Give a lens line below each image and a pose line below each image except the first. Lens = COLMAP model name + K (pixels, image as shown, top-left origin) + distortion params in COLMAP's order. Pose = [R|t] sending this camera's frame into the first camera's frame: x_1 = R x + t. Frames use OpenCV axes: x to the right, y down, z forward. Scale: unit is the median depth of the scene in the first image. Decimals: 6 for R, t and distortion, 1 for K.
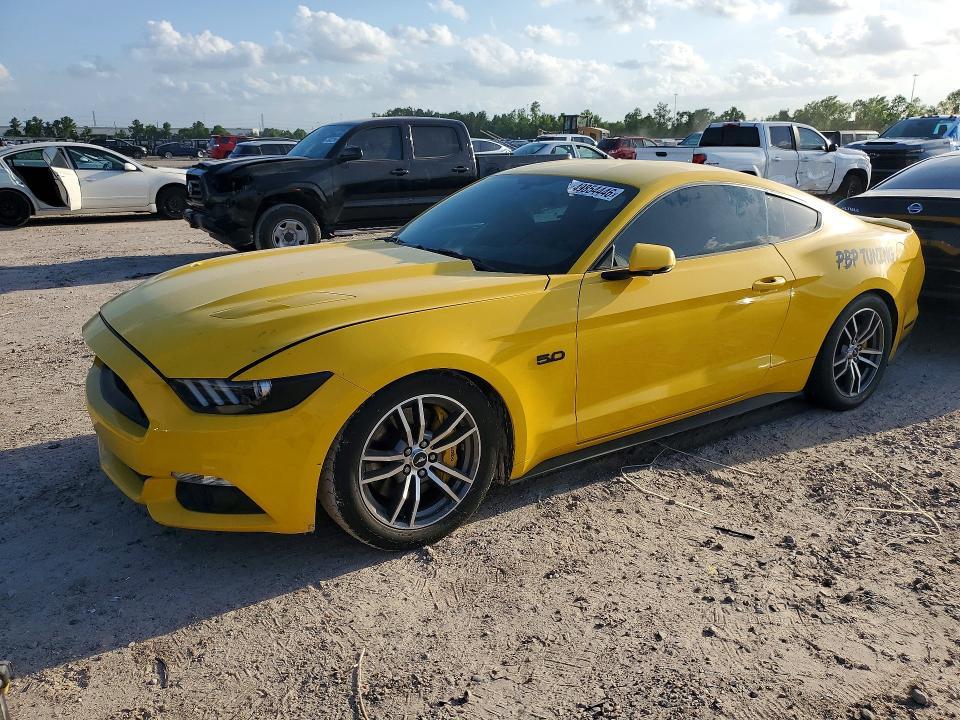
lens RADIAL K [[767.8, 0, 480.0], [0, 767.8, 360.0], [0, 0, 1]] dist [0.040125, -0.003981]
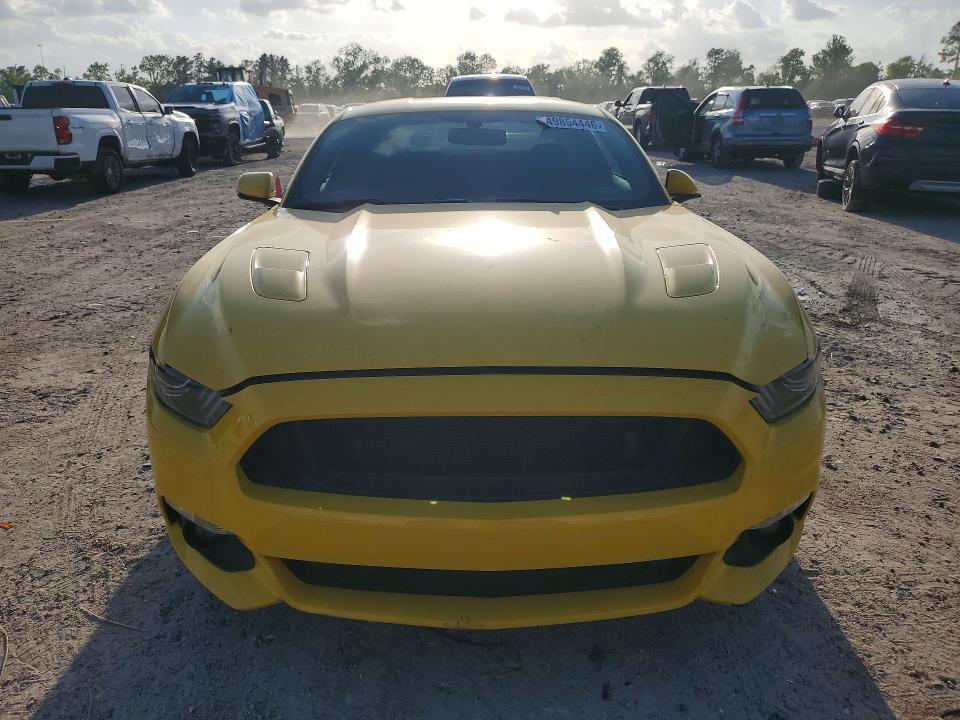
lens RADIAL K [[767.8, 0, 480.0], [0, 767.8, 360.0], [0, 0, 1]] dist [0.040125, -0.003981]
pose [[0.543963, -0.273499, 0.793286, -0.199004], [0.249140, 0.955401, 0.158553, -0.030909], [-0.801270, 0.111392, 0.587842, 0.148669]]
